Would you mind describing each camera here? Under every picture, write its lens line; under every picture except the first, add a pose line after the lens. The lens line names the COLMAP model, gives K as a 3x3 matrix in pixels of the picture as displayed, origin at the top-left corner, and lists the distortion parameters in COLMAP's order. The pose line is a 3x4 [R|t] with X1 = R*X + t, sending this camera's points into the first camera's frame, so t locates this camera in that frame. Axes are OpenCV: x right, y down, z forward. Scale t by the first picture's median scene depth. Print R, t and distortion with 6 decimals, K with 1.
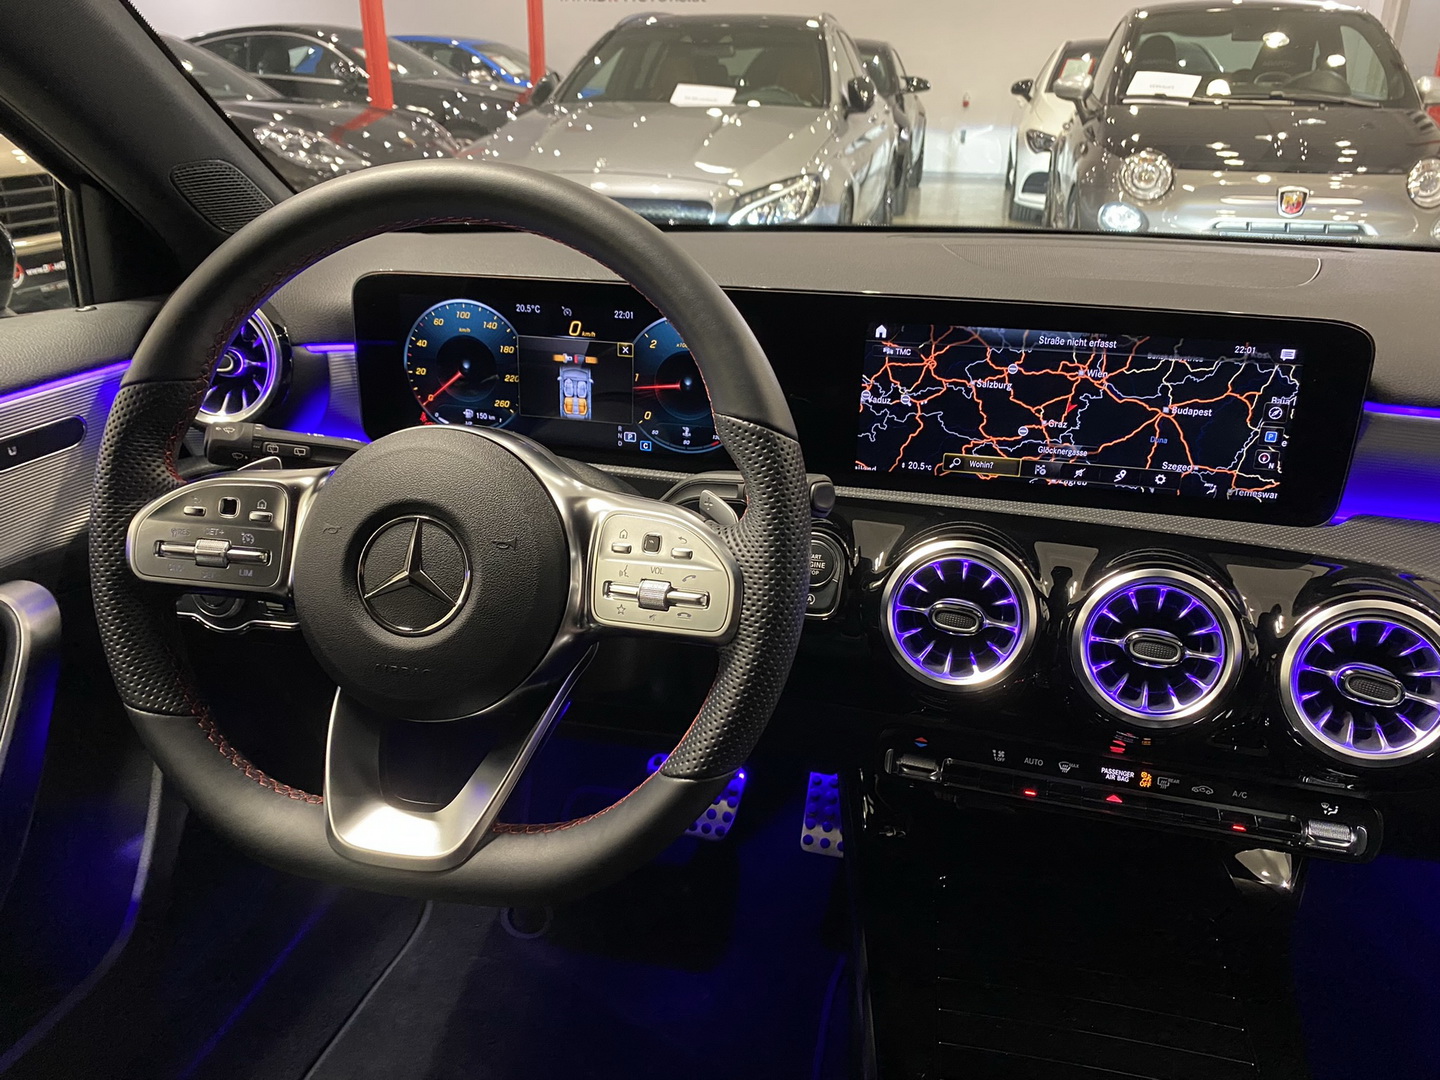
lens RADIAL K [[1111.1, 0, 706.1], [0, 1111.1, 543.2], [0, 0, 1]] dist [0.053085, -0.082833]
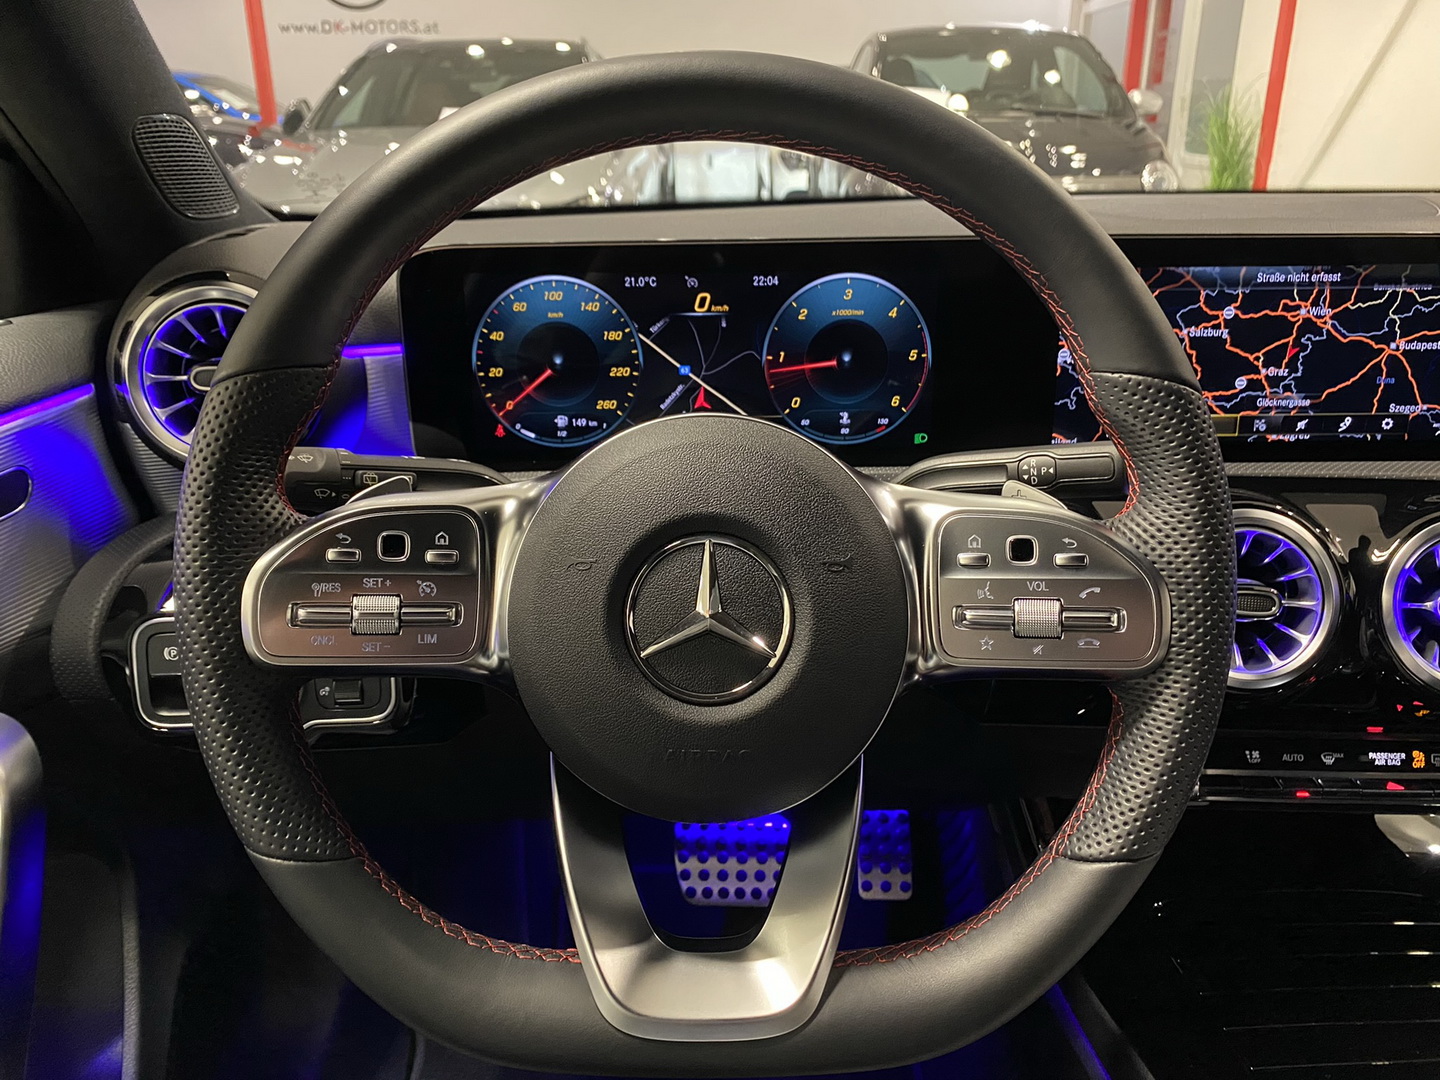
lens RADIAL K [[1126.2, 0, 723.0], [0, 1126.2, 520.1], [0, 0, 1]] dist [0.020074, -0.012981]
pose [[0.970917, -0.099372, 0.217819, -0.320005], [0.109644, 0.993334, -0.035564, -0.006257], [-0.212833, 0.058412, 0.975341, 0.227243]]
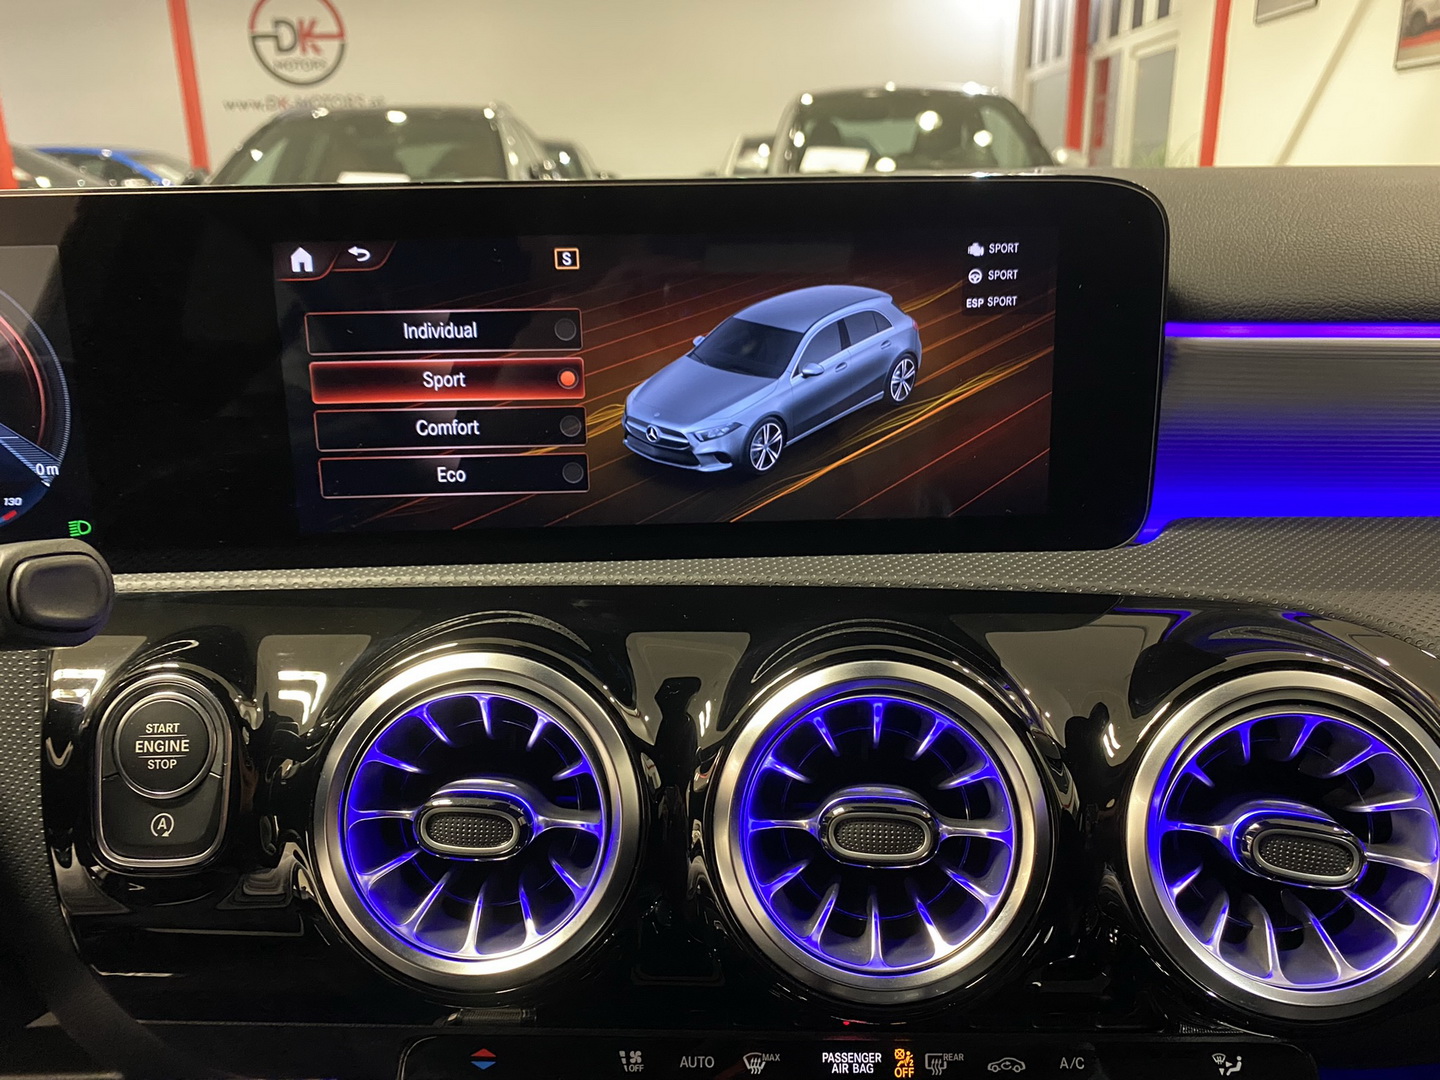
lens RADIAL K [[1123.6, 0, 712.8], [0, 1123.6, 521.1], [0, 0, 1]] dist [0.021491, -0.017154]
pose [[0.967485, -0.101902, 0.231494, 0.210318], [0.126150, 0.987695, -0.092442, -0.000479], [-0.219226, 0.118639, 0.968434, 0.479325]]
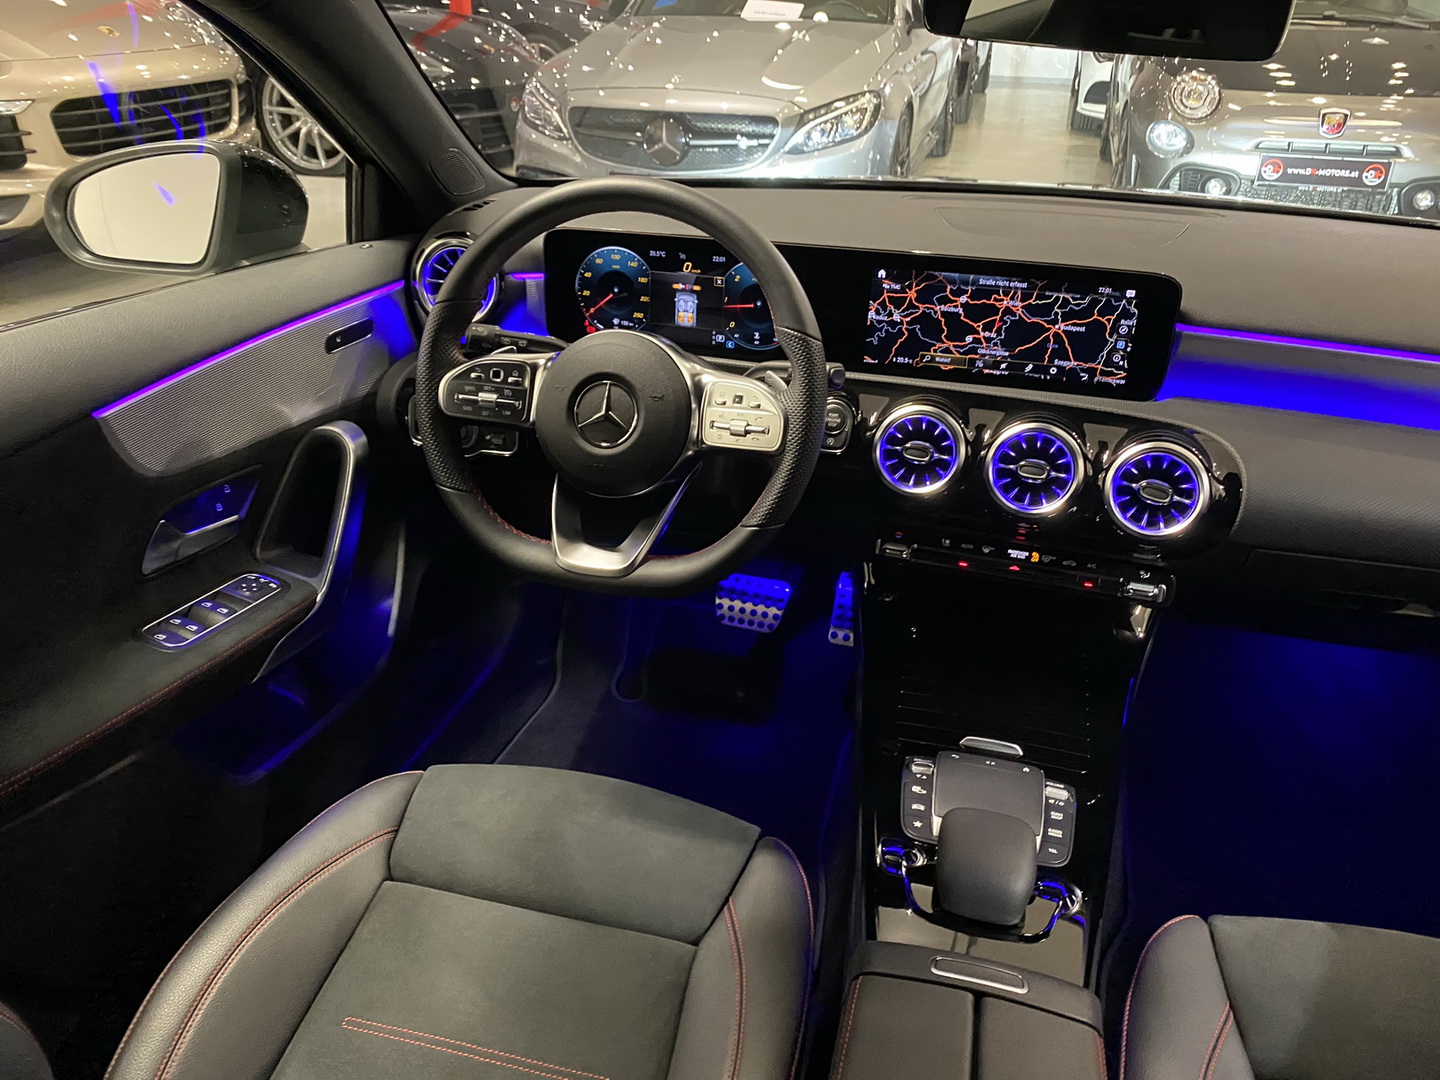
lens RADIAL K [[1099.9, 0, 717.6], [0, 1099.9, 531.0], [0, 0, 1]] dist [0.092553, -0.153845]
pose [[0.998899, 0.025653, -0.039277, -0.005445], [-0.022595, 0.996821, 0.076407, 0.060890], [0.041112, -0.075436, 0.996303, -0.616667]]
